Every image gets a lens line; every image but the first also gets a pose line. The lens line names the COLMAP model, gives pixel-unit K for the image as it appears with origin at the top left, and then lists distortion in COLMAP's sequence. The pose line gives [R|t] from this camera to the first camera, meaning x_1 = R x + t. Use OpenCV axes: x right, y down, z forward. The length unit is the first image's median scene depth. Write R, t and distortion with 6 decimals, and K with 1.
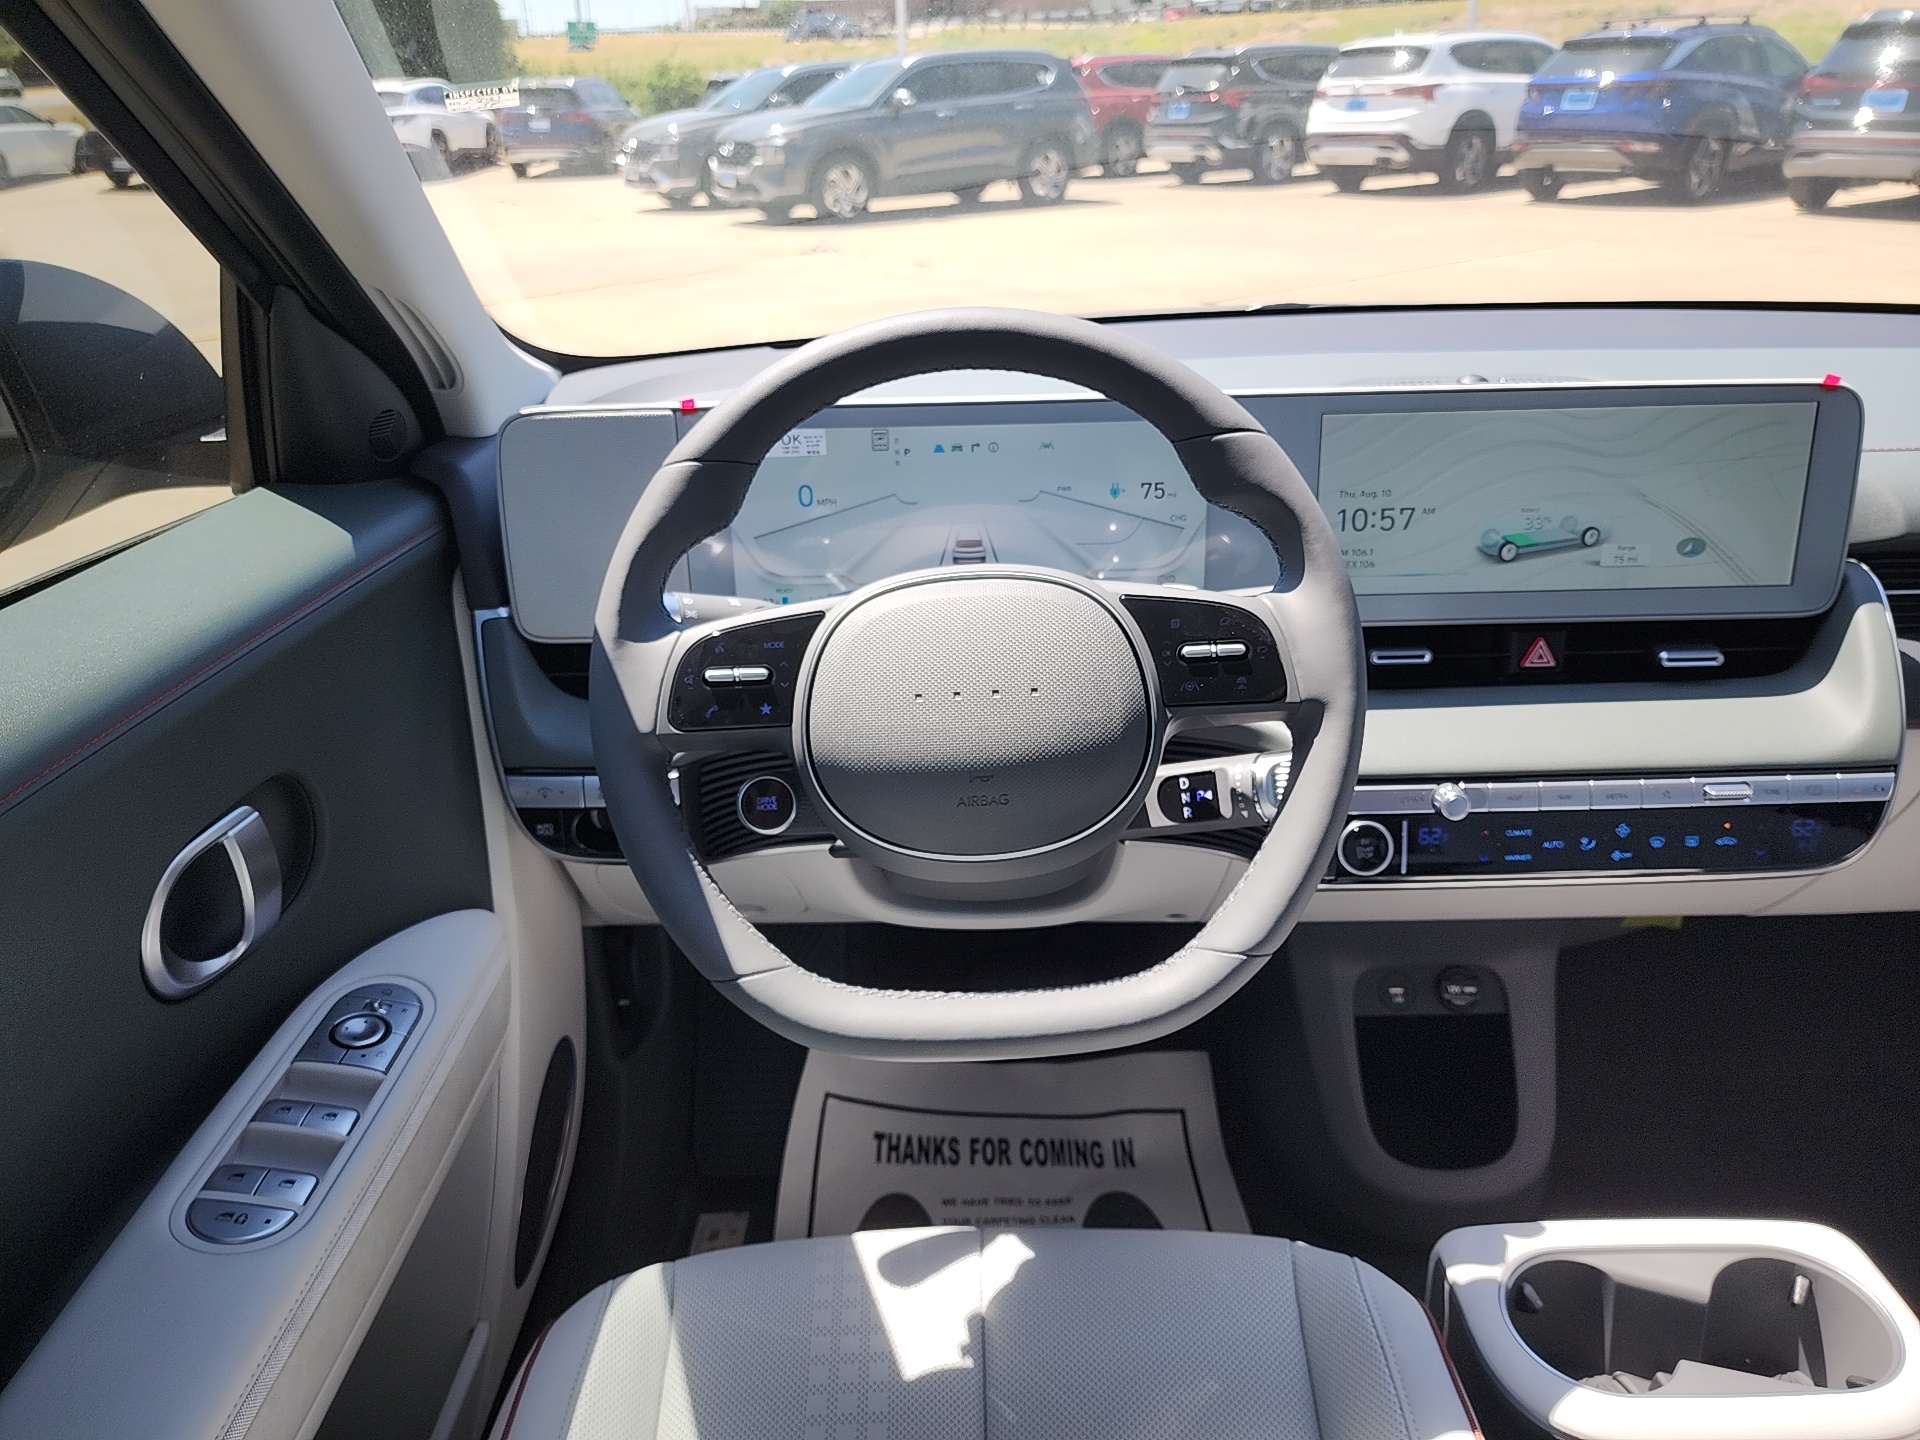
lens RADIAL K [[1343.9, 0, 956.4], [0, 1343.9, 722.9], [0, 0, 1]] dist [0.048559, -0.055546]
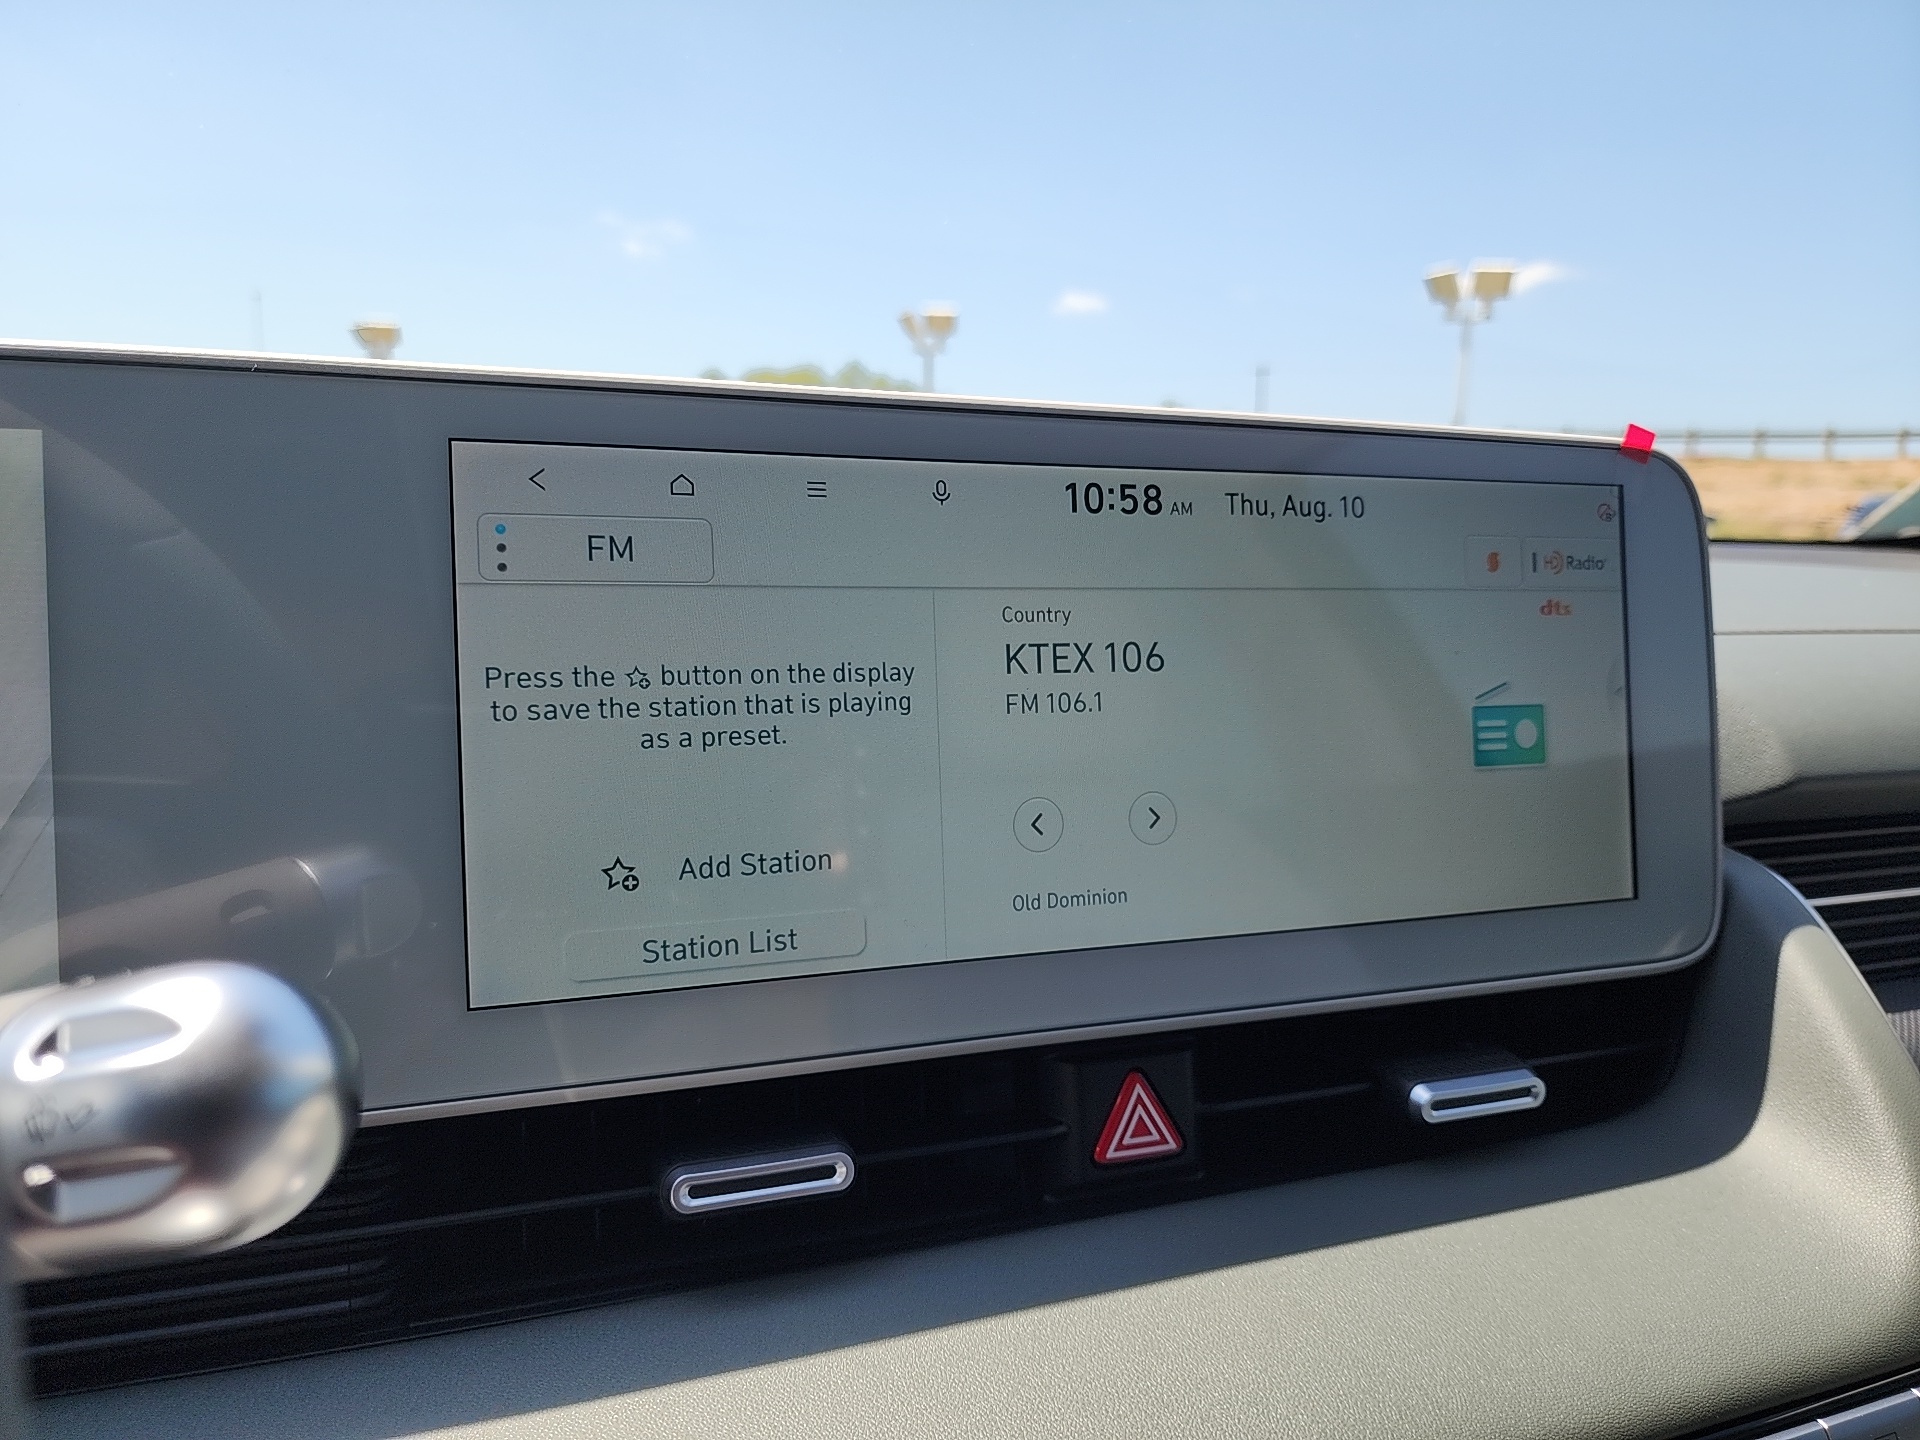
lens RADIAL K [[1343.9, 0, 963.5], [0, 1343.9, 713.7], [0, 0, 1]] dist [0.048559, -0.055546]
pose [[0.936166, -0.003890, 0.351536, 0.267120], [0.108462, 0.954356, -0.278281, -0.061669], [-0.334408, 0.298645, 0.893858, 0.678339]]
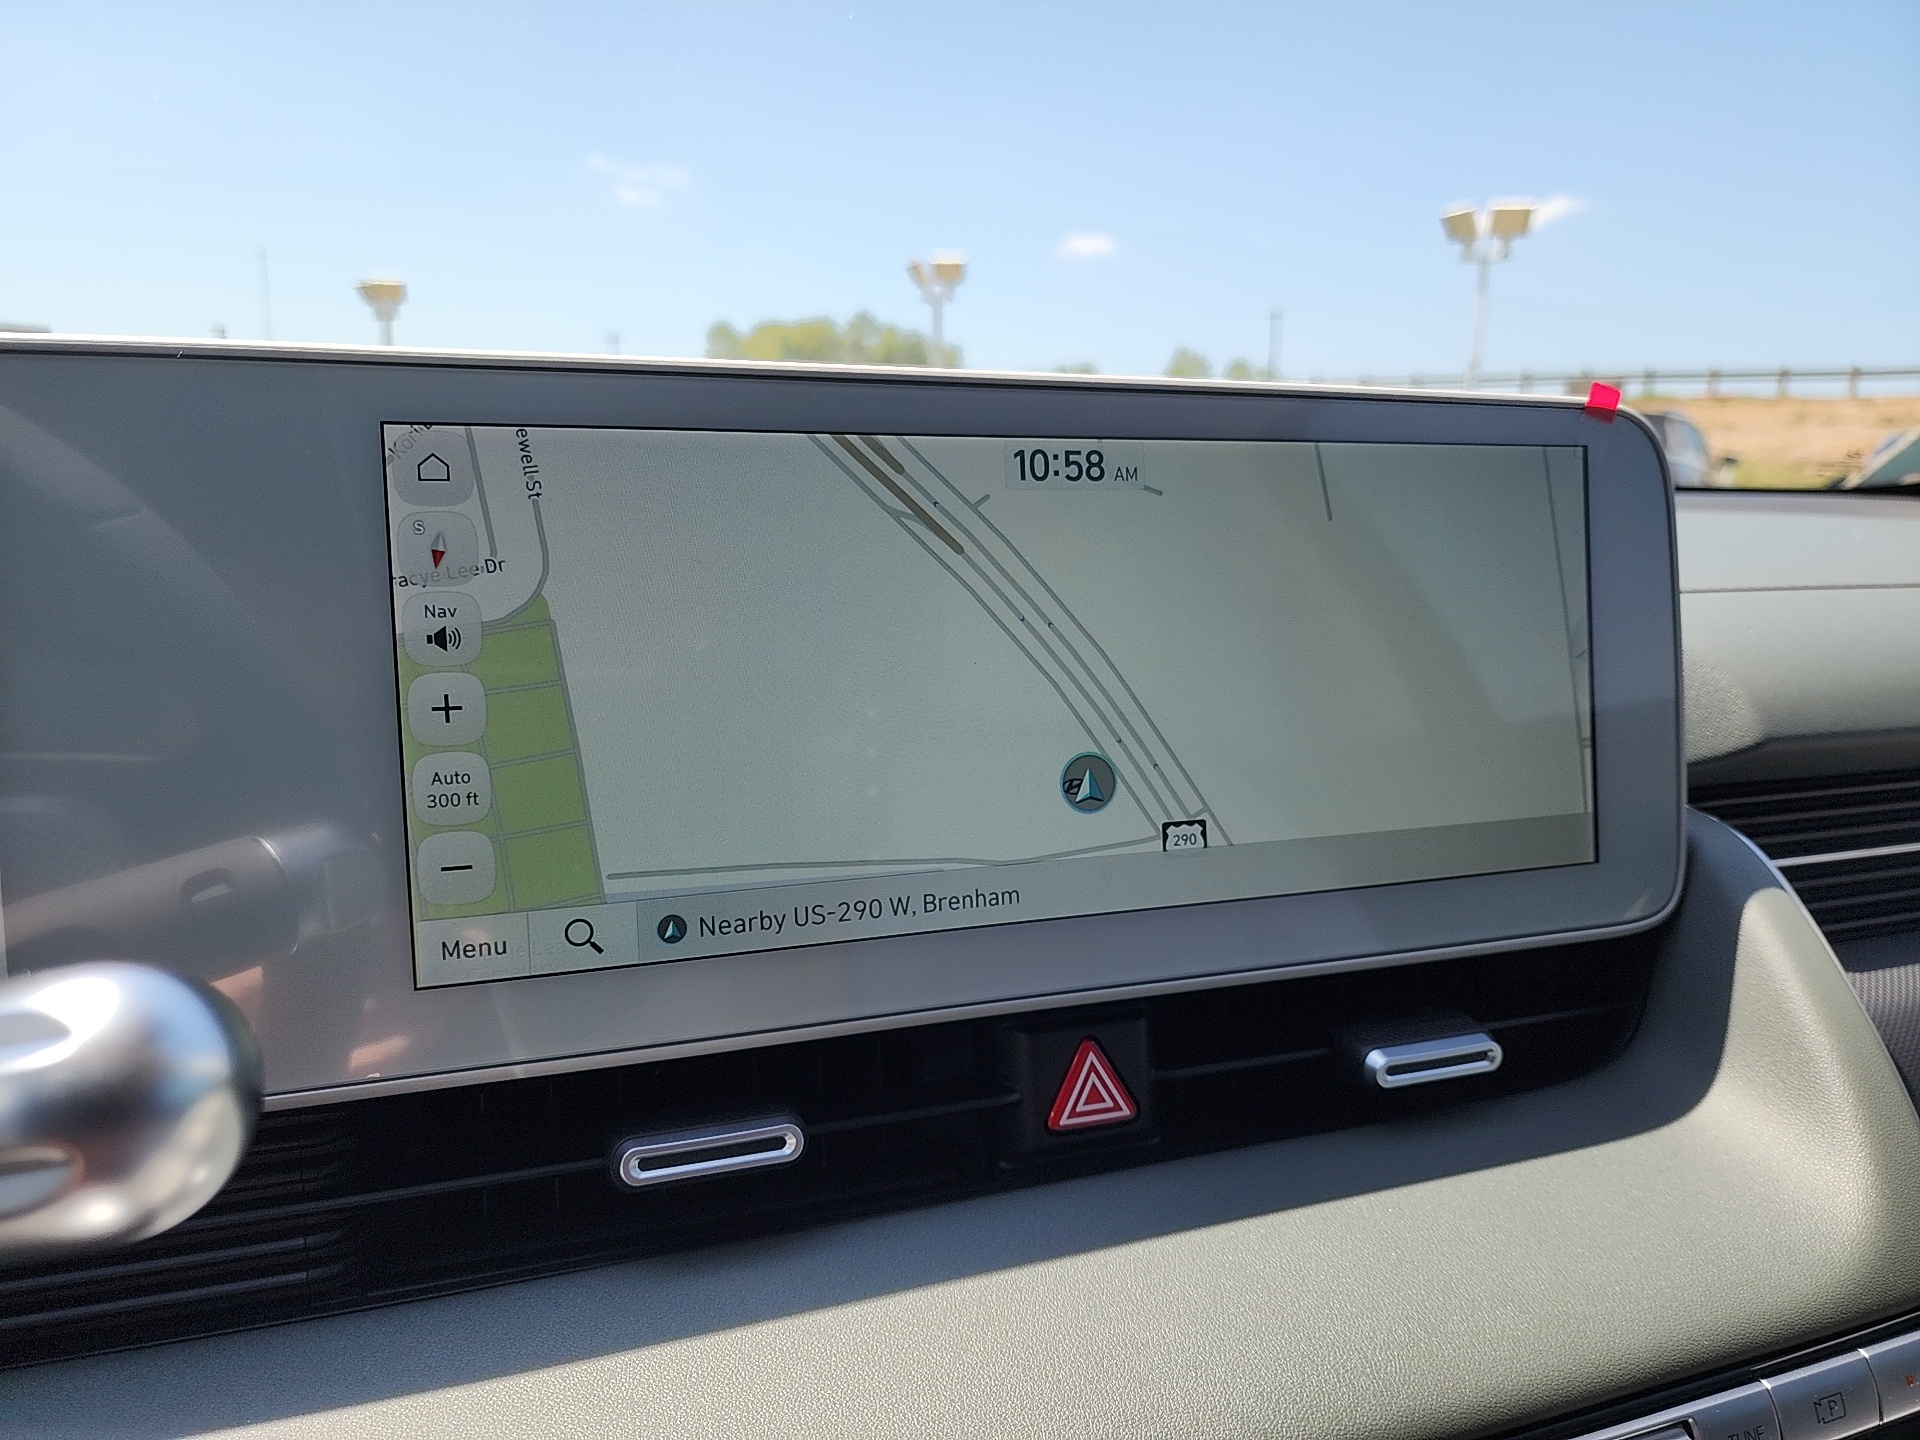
lens RADIAL K [[1343.9, 0, 959.6], [0, 1343.9, 716.4], [0, 0, 1]] dist [0.048559, -0.055546]
pose [[0.940814, -0.027273, 0.337824, 0.284255], [0.115557, 0.962844, -0.244085, -0.065303], [-0.318615, 0.268677, 0.909009, 0.670633]]
